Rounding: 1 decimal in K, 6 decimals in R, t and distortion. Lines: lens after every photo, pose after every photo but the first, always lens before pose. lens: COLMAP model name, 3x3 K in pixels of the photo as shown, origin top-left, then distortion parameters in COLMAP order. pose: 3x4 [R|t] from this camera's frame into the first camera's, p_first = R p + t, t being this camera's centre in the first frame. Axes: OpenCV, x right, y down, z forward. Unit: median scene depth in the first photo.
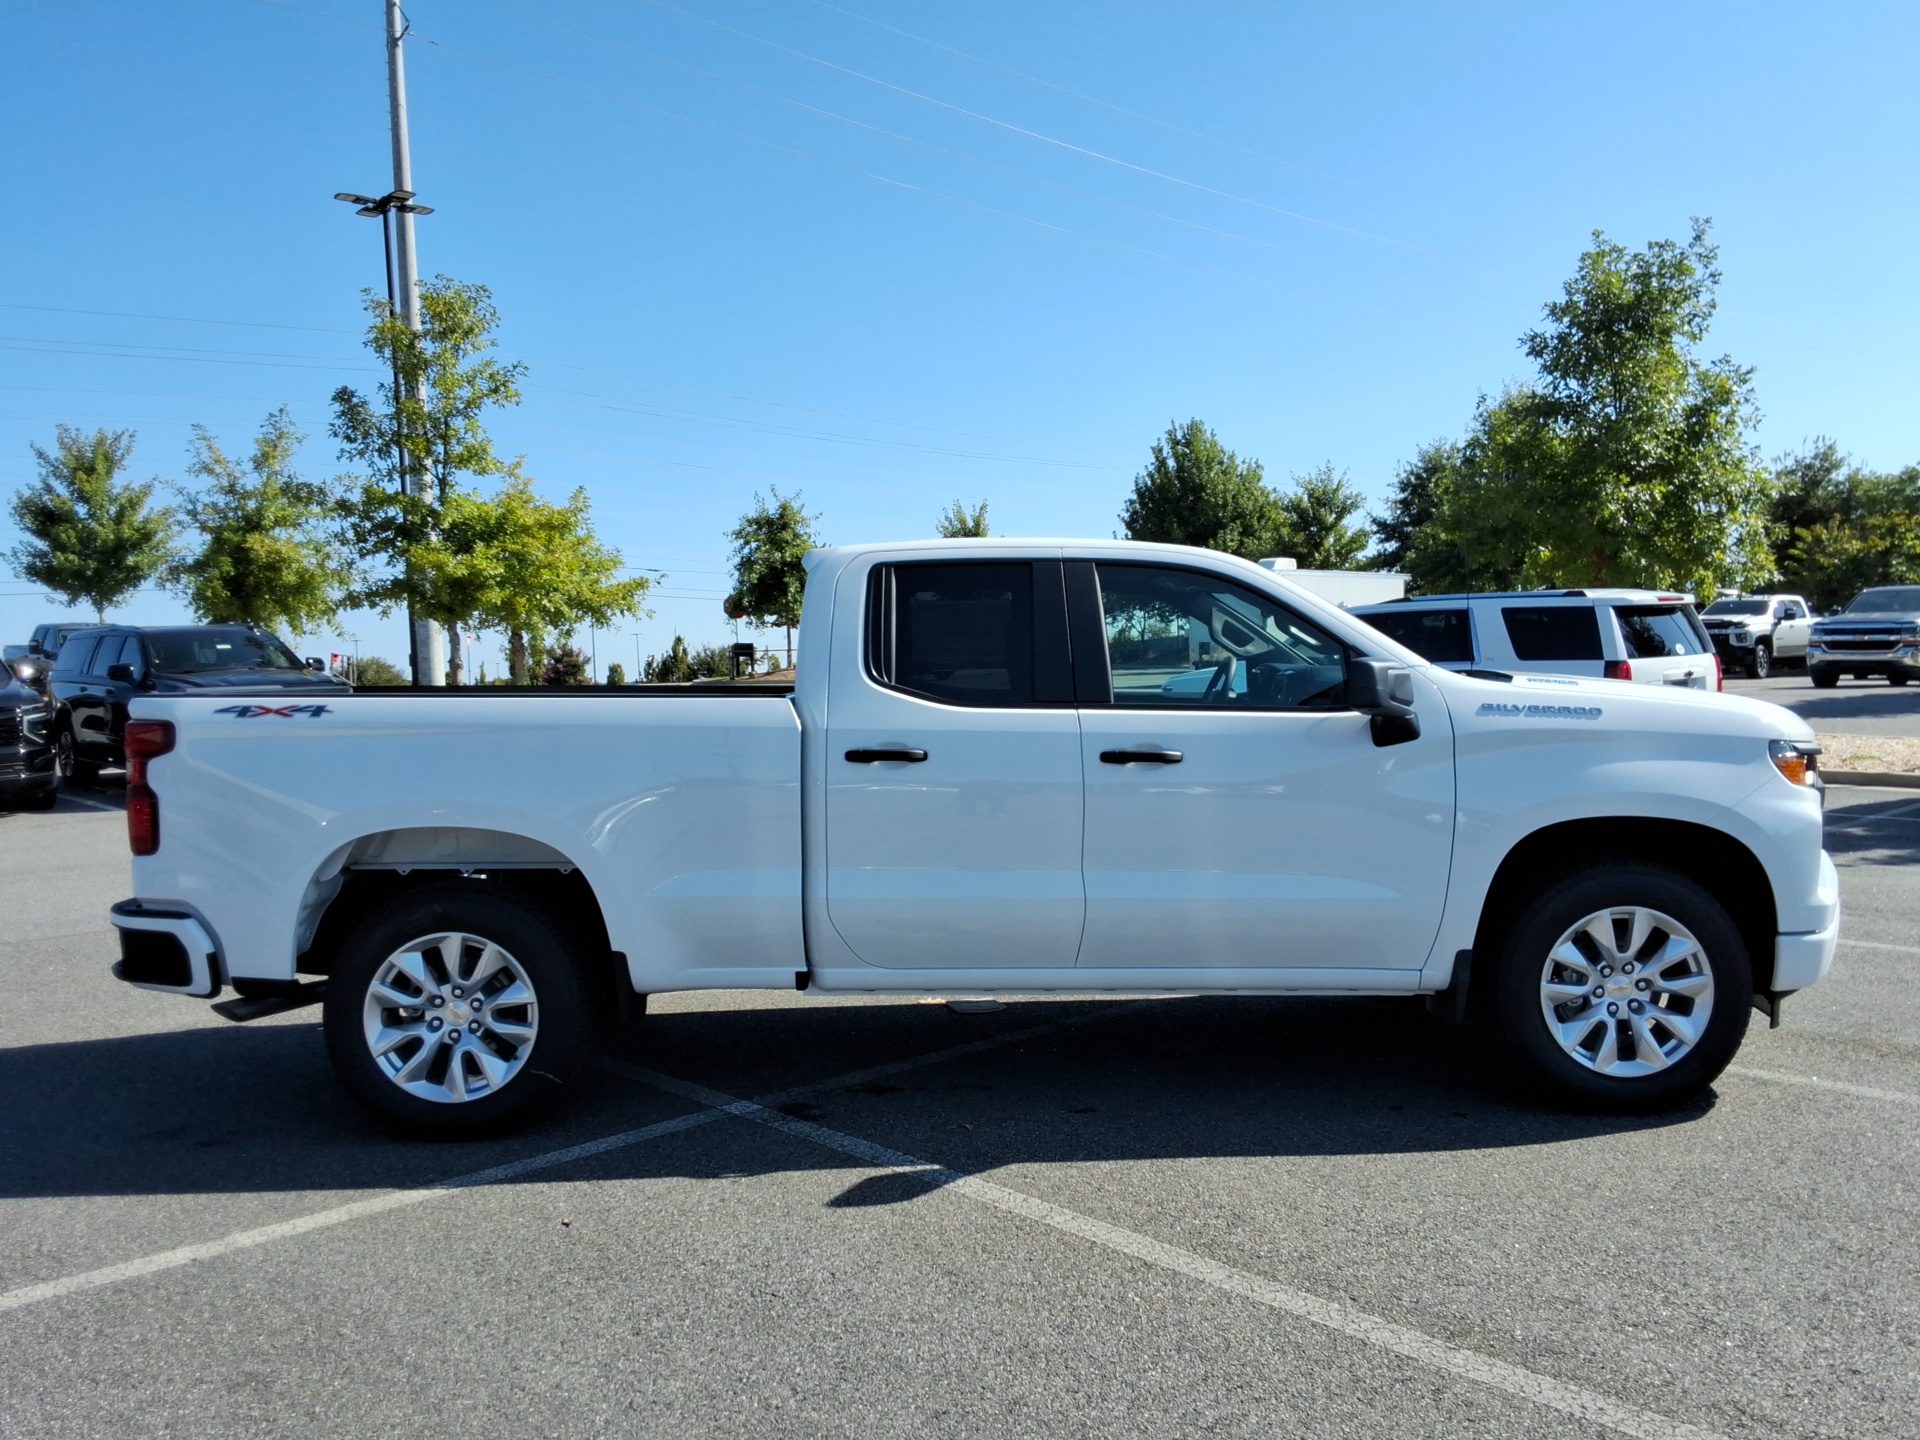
lens RADIAL K [[1634.5, 0, 979.4], [0, 1634.5, 715.7], [0, 0, 1]] dist [0.154891, -0.271729]
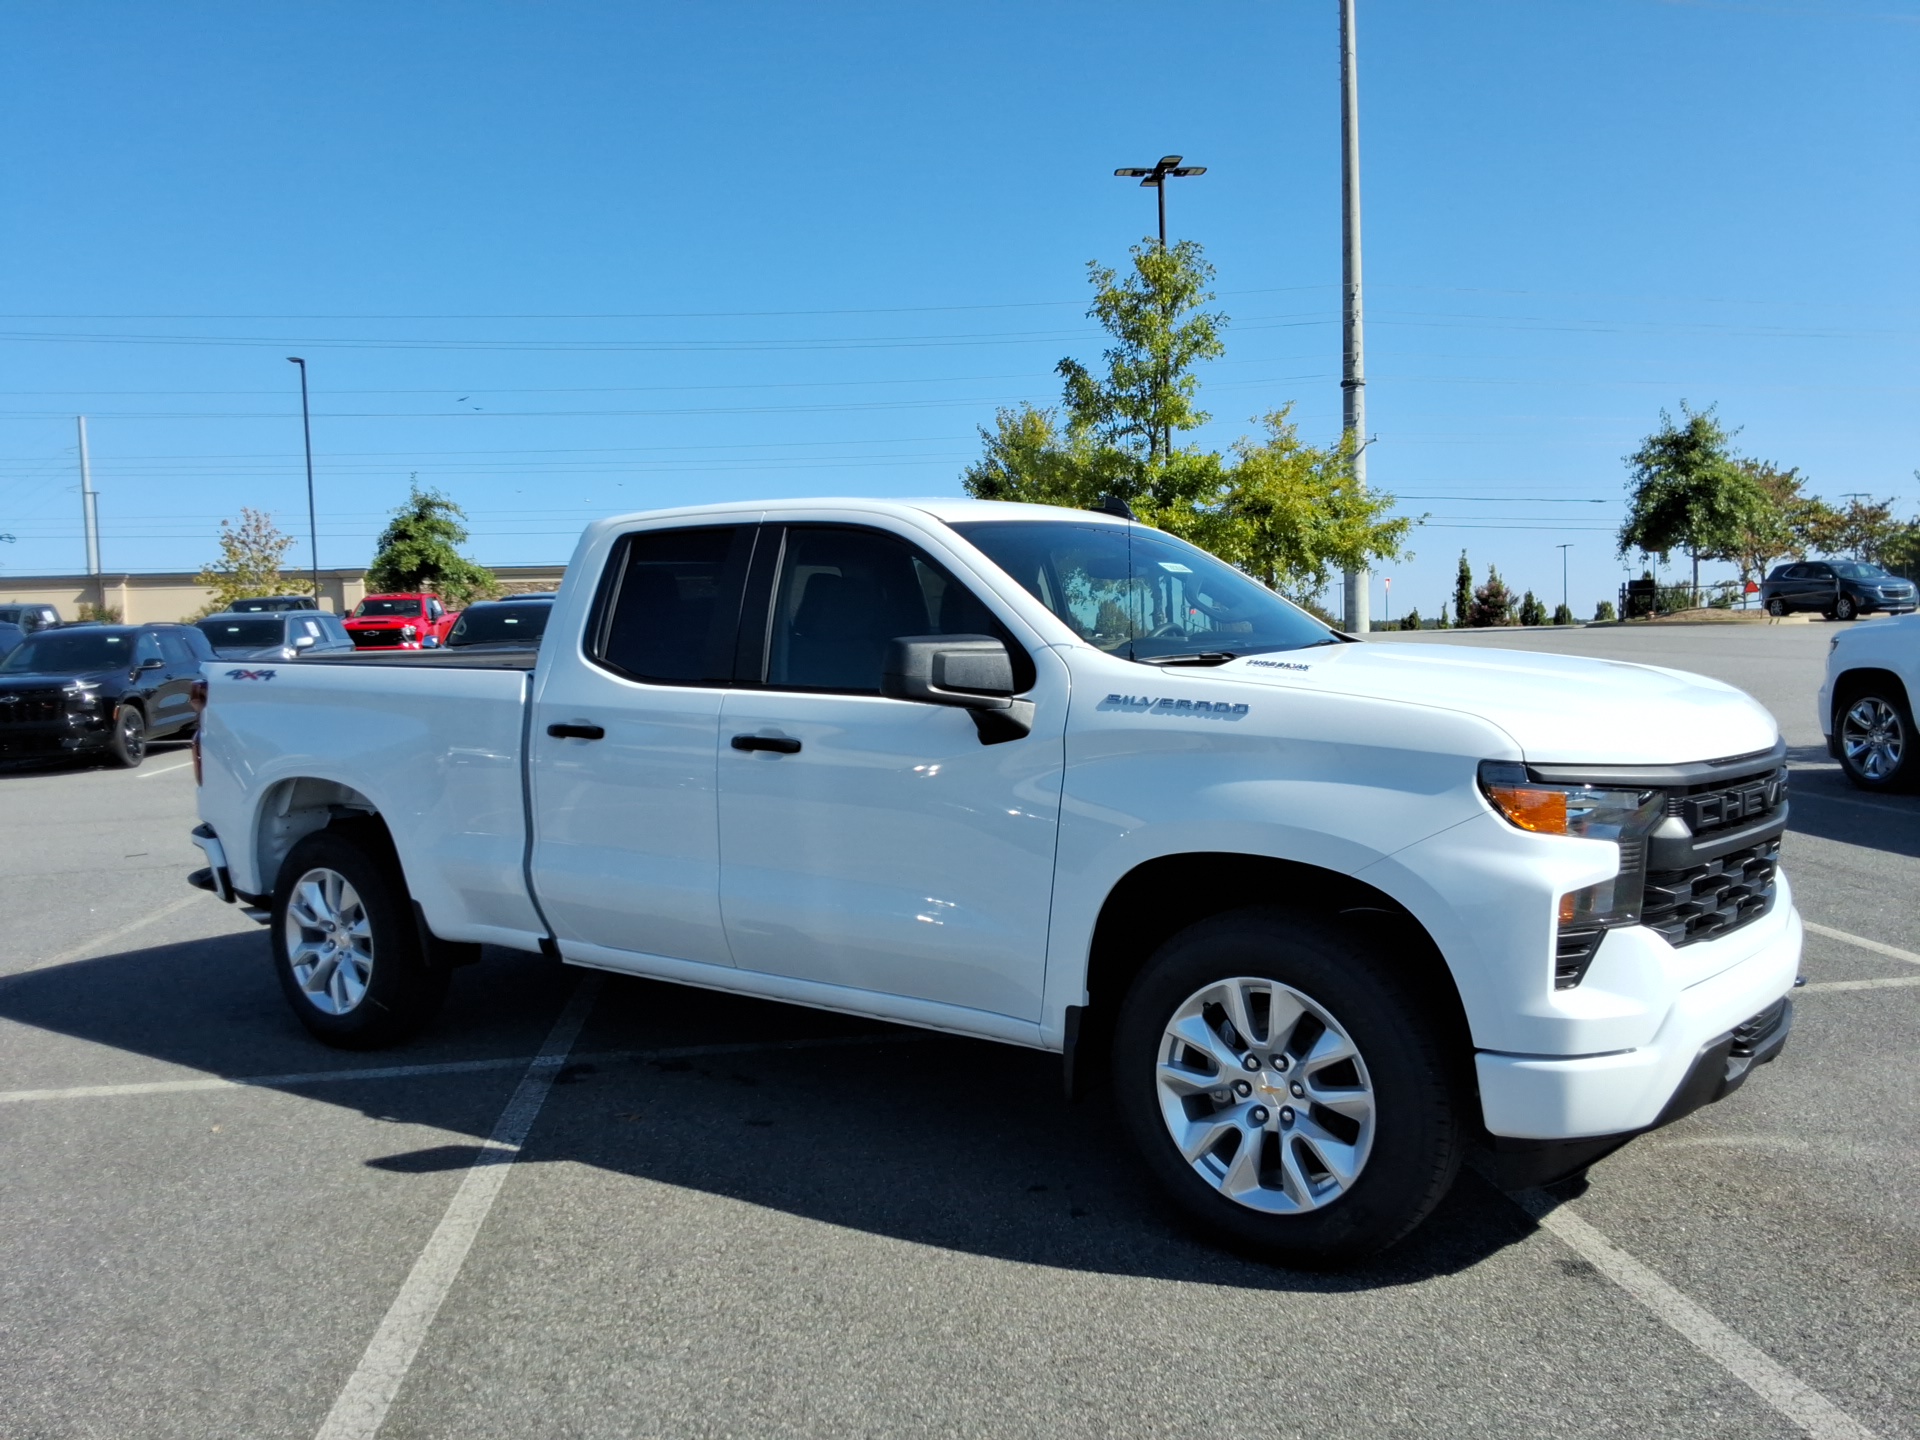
lens RADIAL K [[1634.5, 0, 979.4], [0, 1634.5, 715.7], [0, 0, 1]] dist [0.154891, -0.271729]
pose [[0.785947, 0.034641, -0.617323, 0.729055], [-0.010745, 0.999044, 0.042381, -0.029129], [0.618201, -0.026676, 0.785568, 0.358485]]
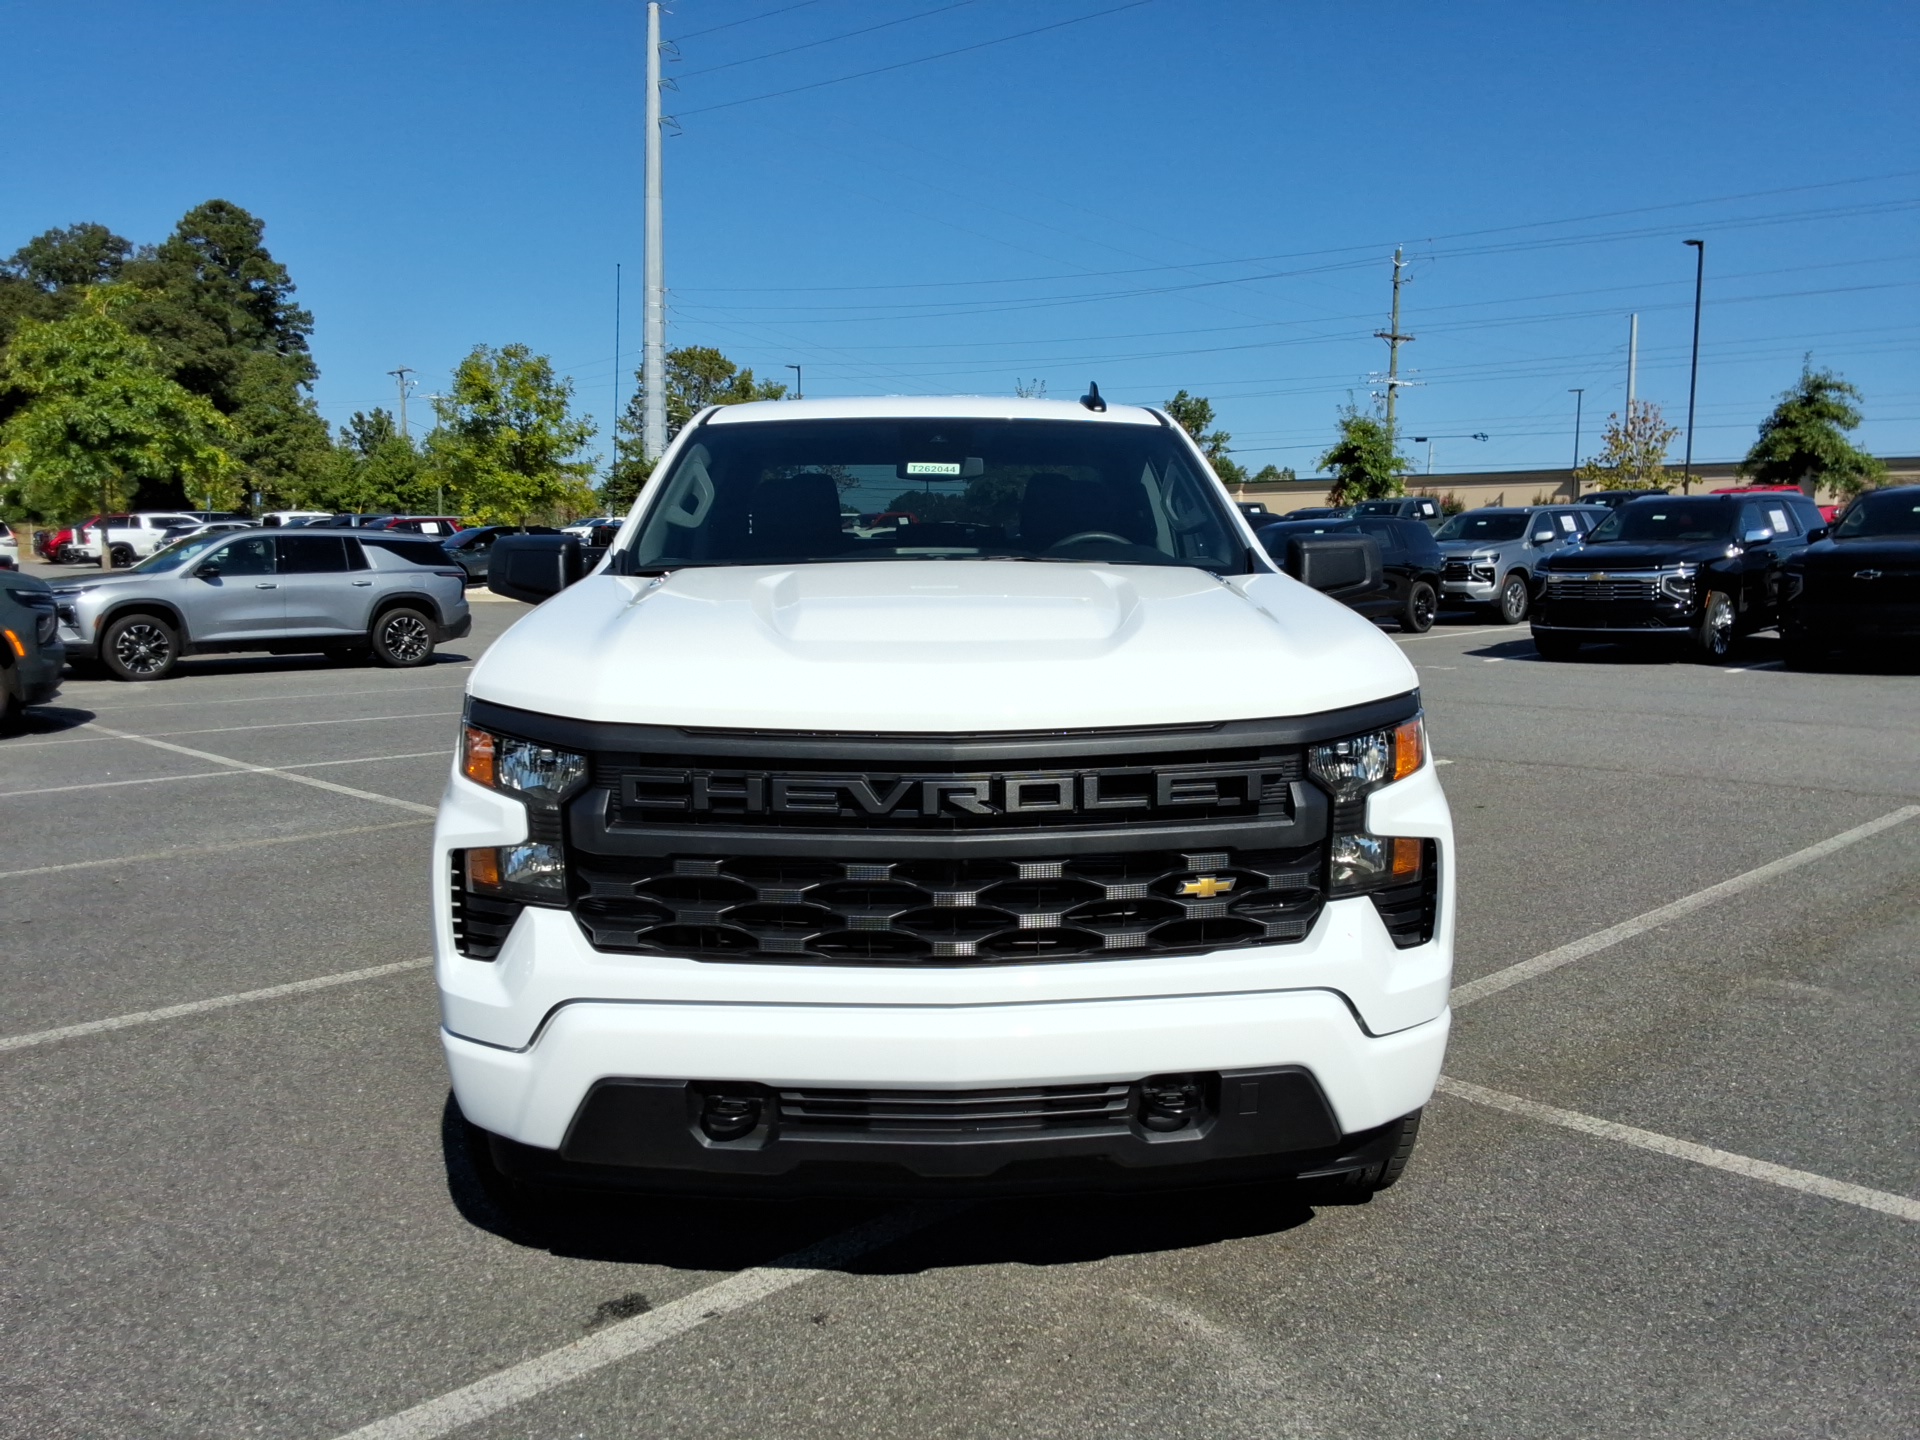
lens RADIAL K [[1634.5, 0, 979.4], [0, 1634.5, 715.7], [0, 0, 1]] dist [0.154891, -0.271729]
pose [[-0.057510, 0.128500, -0.990041, 1.070737], [-0.034729, 0.990824, 0.130619, -0.061444], [0.997741, 0.041895, -0.052519, 1.257776]]
